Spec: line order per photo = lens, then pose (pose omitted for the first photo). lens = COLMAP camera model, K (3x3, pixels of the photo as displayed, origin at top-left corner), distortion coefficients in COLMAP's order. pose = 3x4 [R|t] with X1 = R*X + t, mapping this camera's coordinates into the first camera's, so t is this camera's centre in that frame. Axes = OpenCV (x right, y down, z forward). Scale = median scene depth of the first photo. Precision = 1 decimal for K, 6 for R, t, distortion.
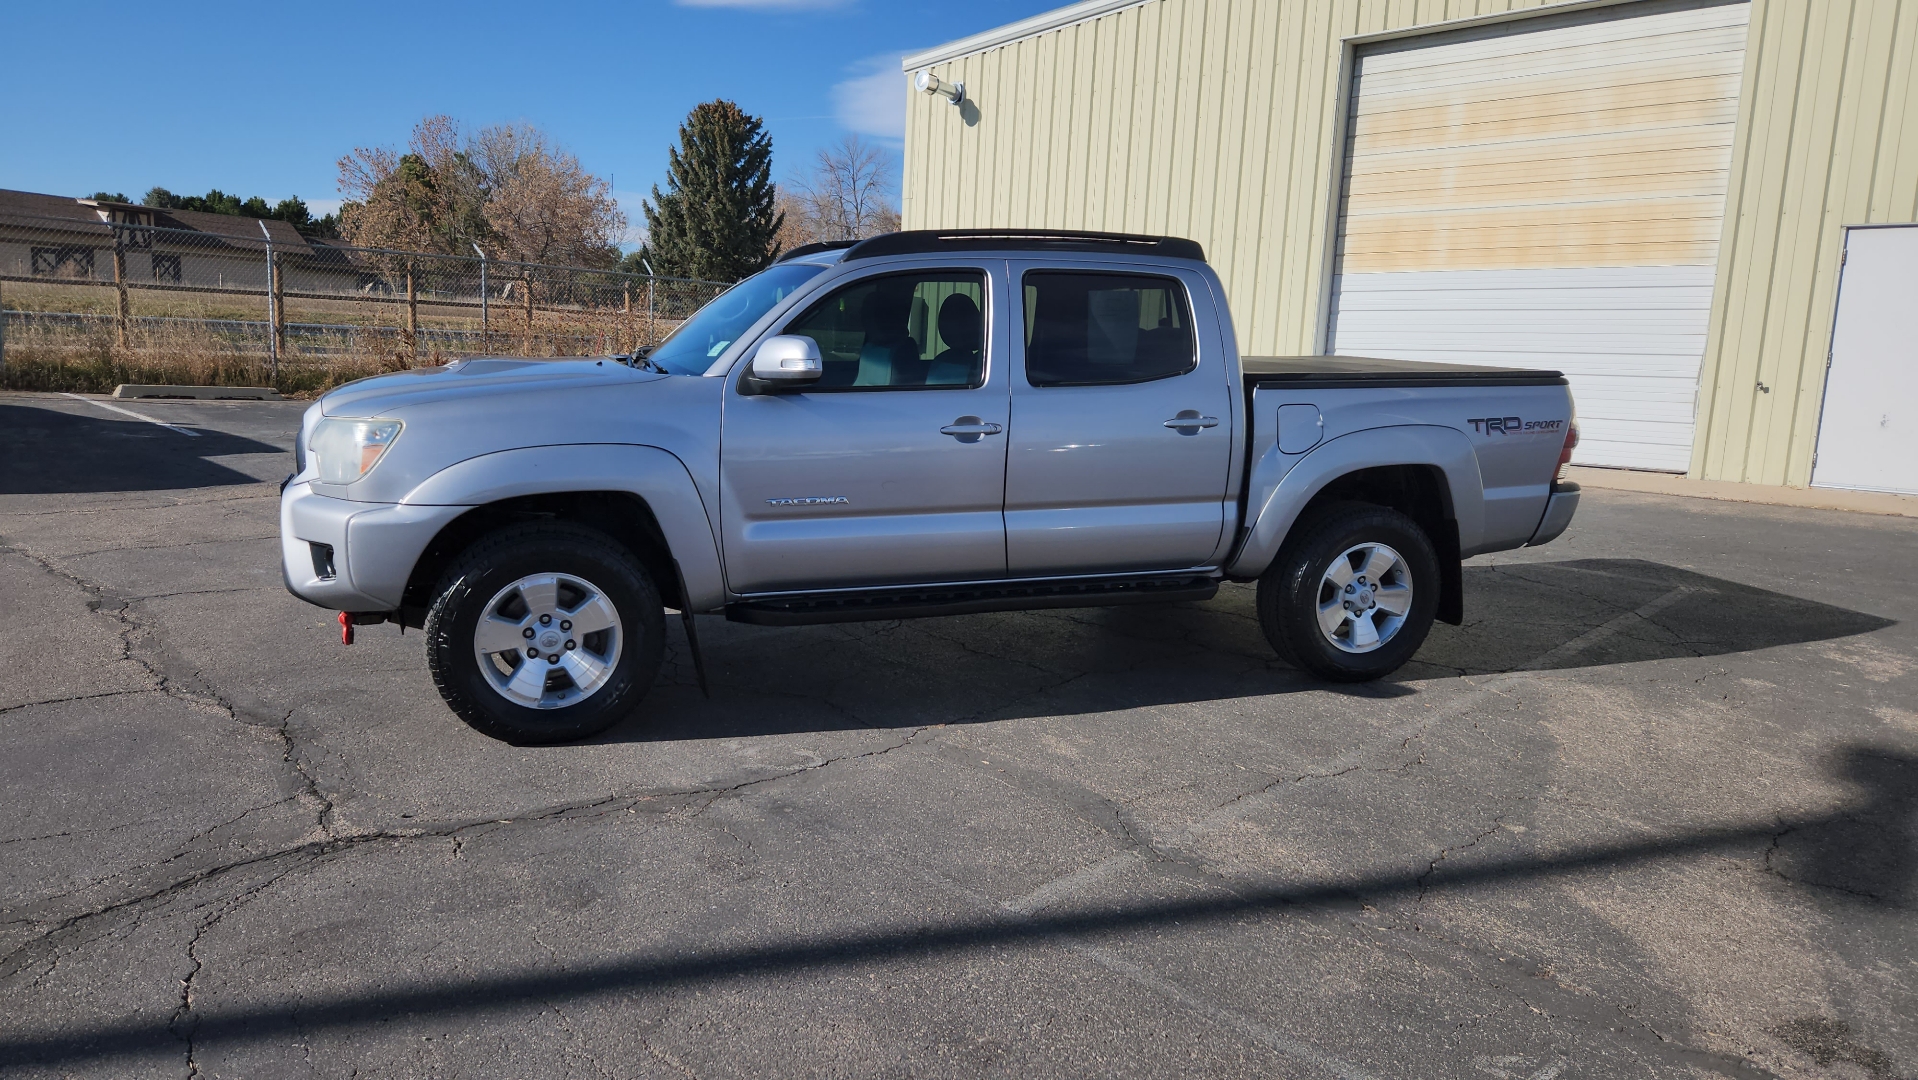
lens RADIAL K [[1298.9, 0, 959.0], [0, 1298.9, 540.0], [0, 0, 1]] dist [0.071753, -0.064879]
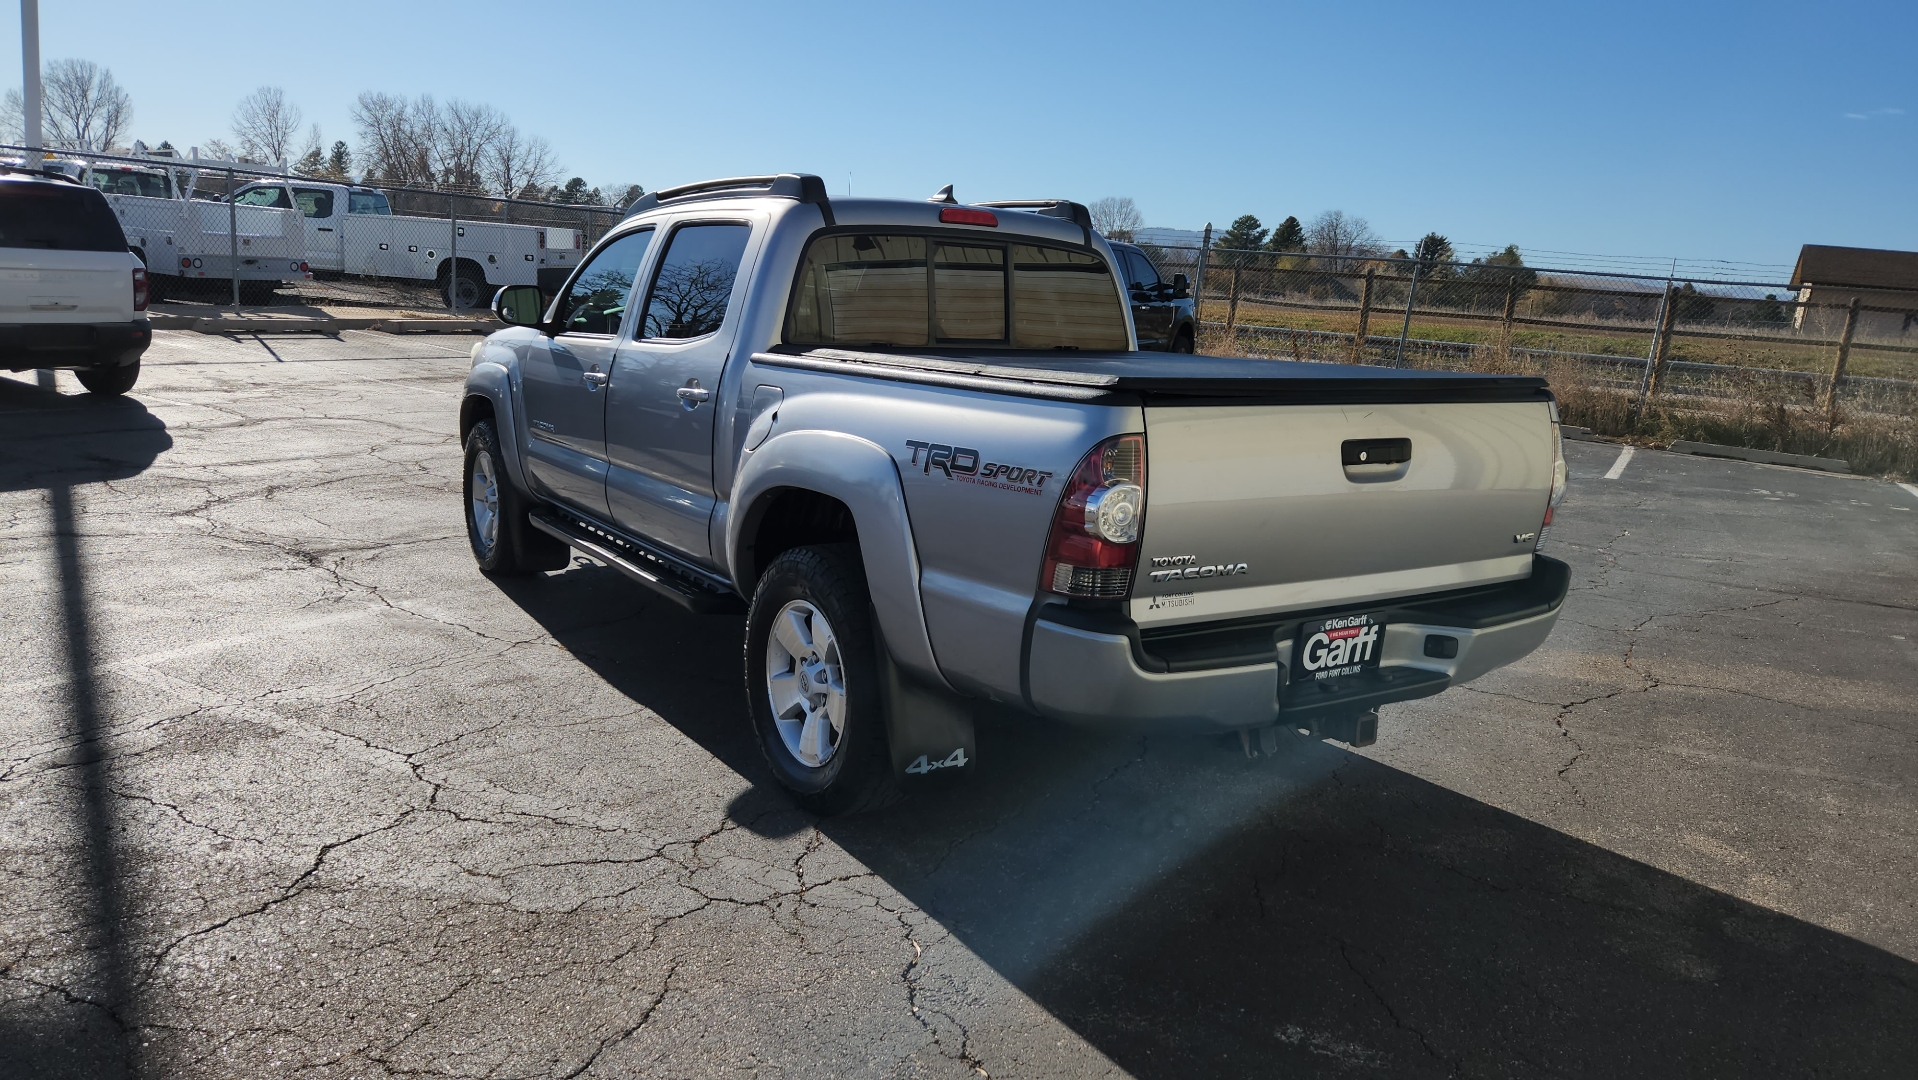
lens RADIAL K [[1302.1, 0, 925.7], [0, 1302.1, 544.5], [0, 0, 1]] dist [0.078438, -0.061875]
pose [[0.231080, 0.164566, -0.958916, 0.935697], [-0.214045, 0.970043, 0.114895, -0.112939], [0.949098, 0.178701, 0.259382, 0.850068]]
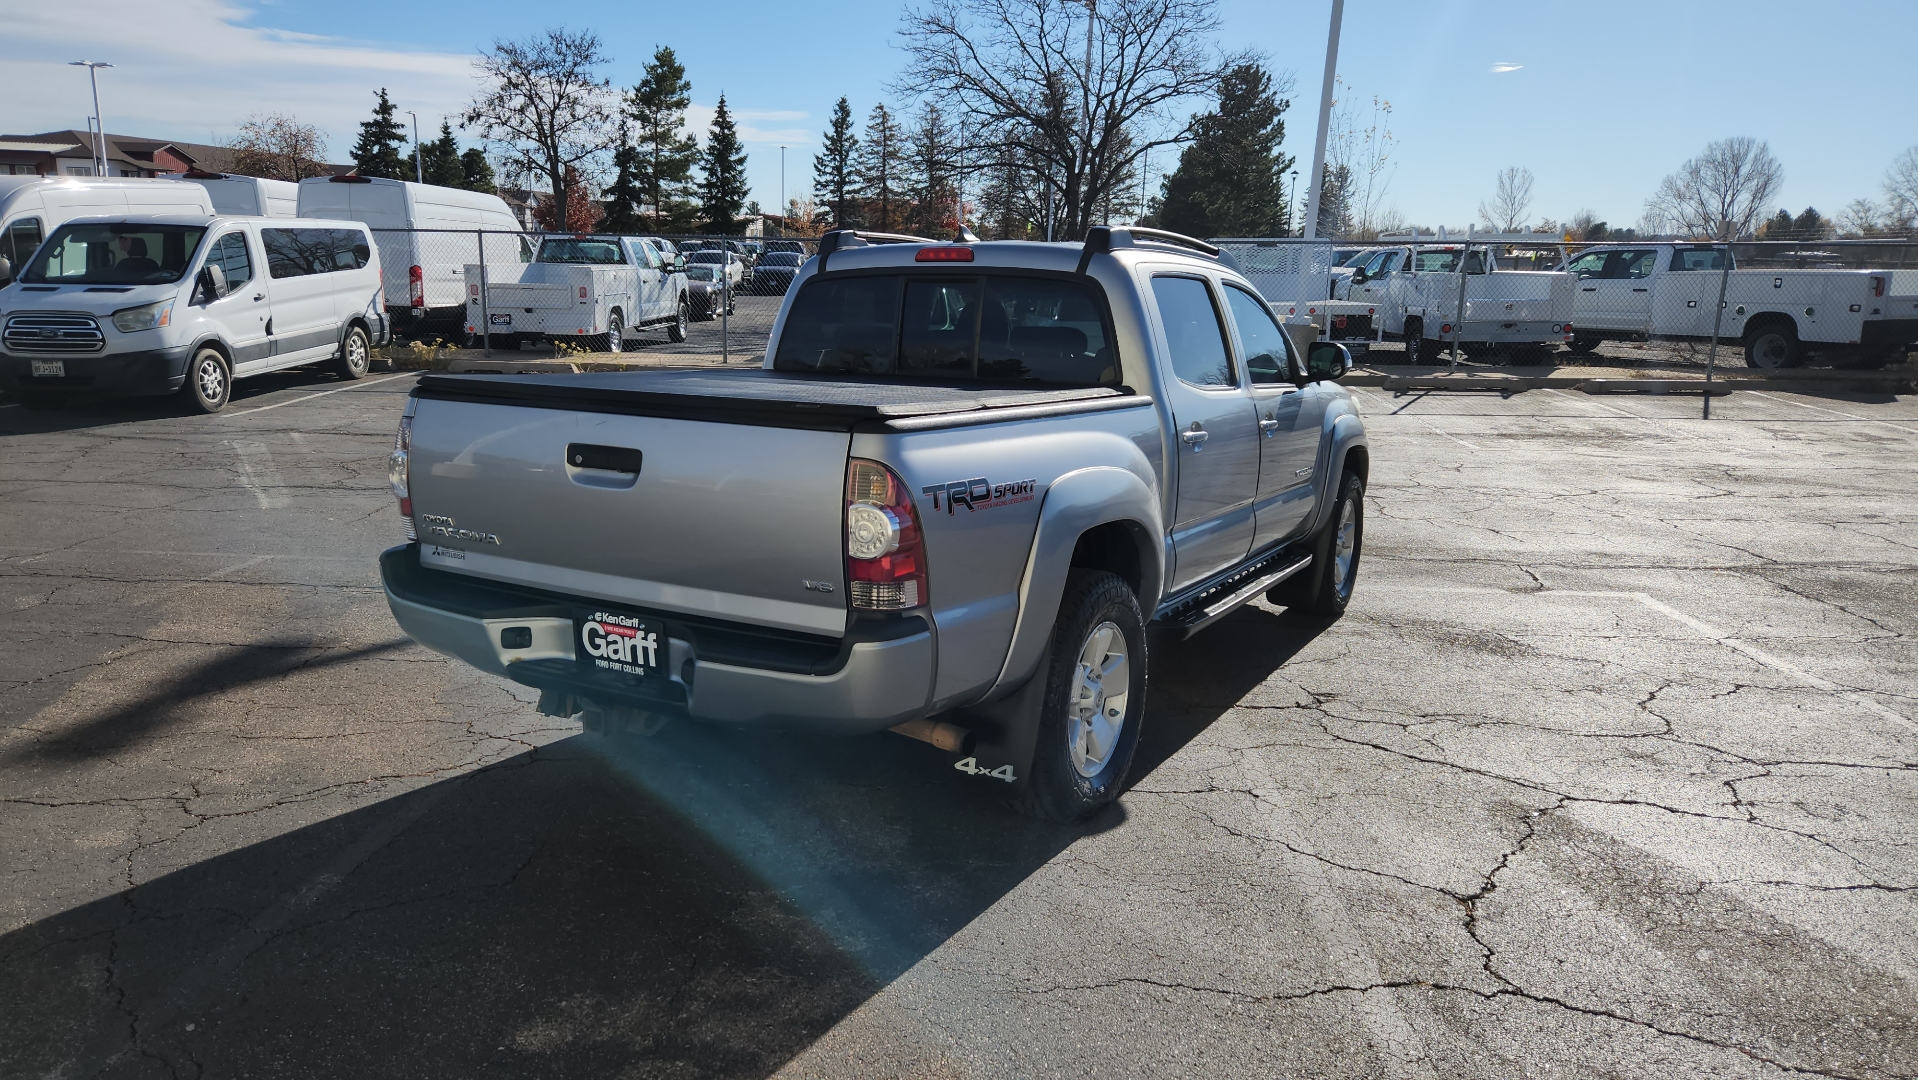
lens RADIAL K [[1291.6, 0, 922.0], [0, 1291.6, 549.3], [0, 0, 1]] dist [0.076334, -0.061765]
pose [[-0.767219, 0.073156, -0.637199, 0.705403], [-0.156495, 0.942096, 0.296589, -0.285322], [0.622000, 0.327267, -0.711345, 1.687682]]
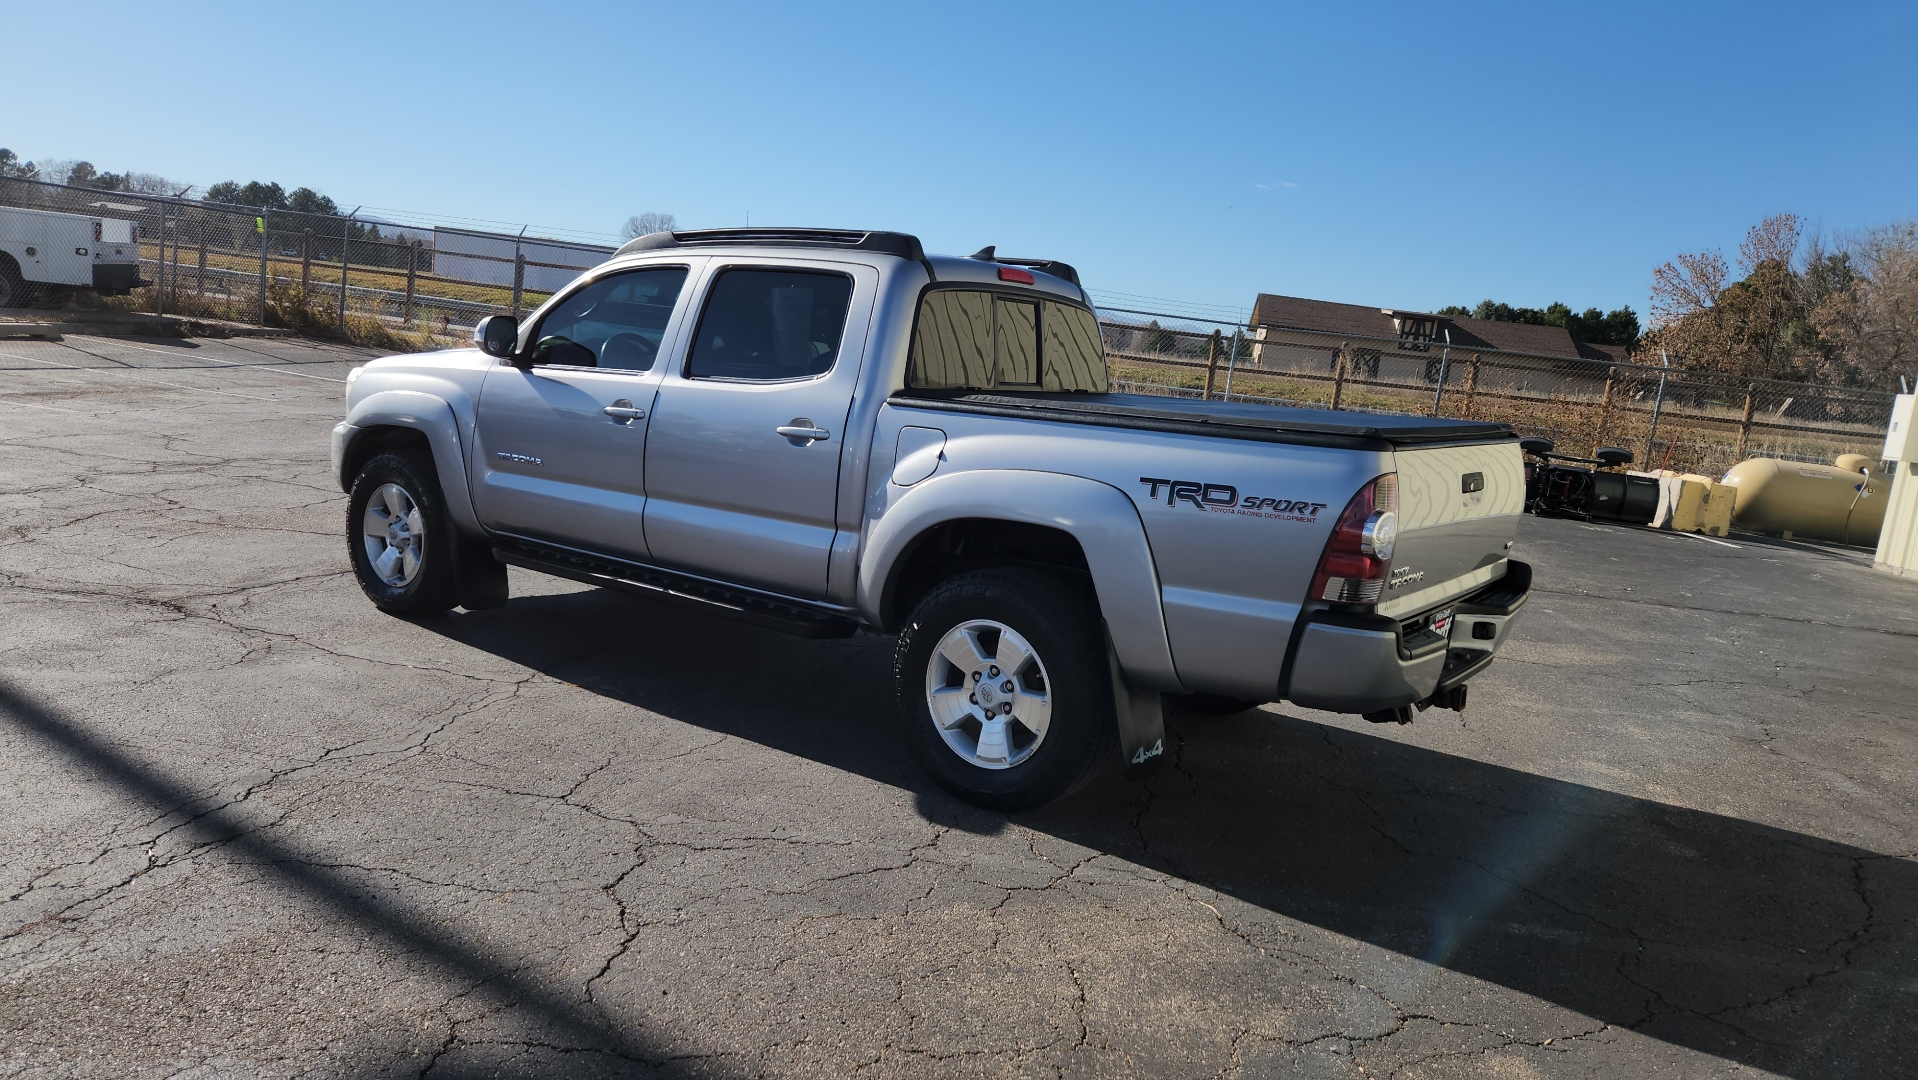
lens RADIAL K [[1302.1, 0, 925.7], [0, 1302.1, 544.5], [0, 0, 1]] dist [0.078438, -0.061875]
pose [[0.550526, 0.141104, -0.822807, 0.874405], [-0.207945, 0.977724, 0.028539, -0.052653], [0.808505, 0.155387, 0.567604, 0.518876]]
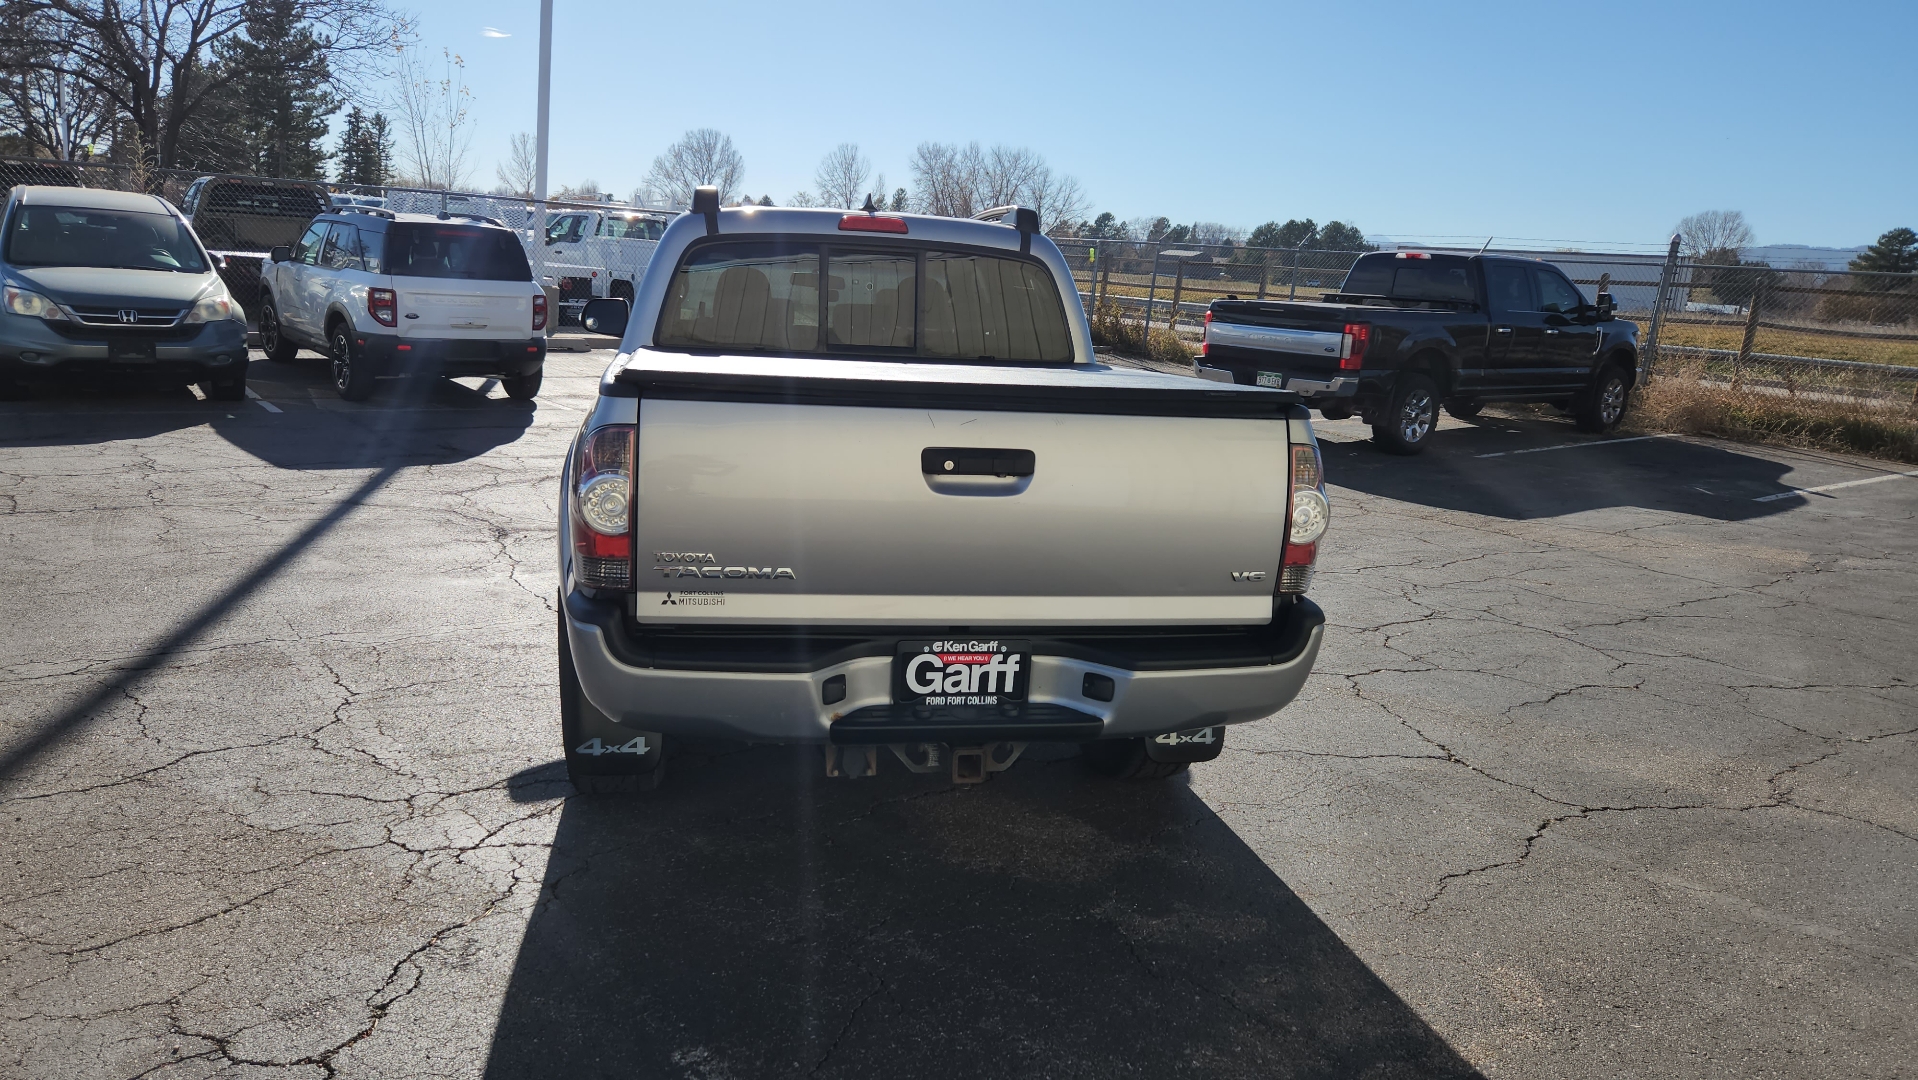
lens RADIAL K [[1297.4, 0, 920.1], [0, 1297.4, 546.6], [0, 0, 1]] dist [0.079178, -0.063600]
pose [[-0.164512, 0.147528, -0.975280, 0.941618], [-0.227965, 0.956296, 0.183110, -0.183833], [0.959671, 0.252454, -0.123691, 1.217653]]
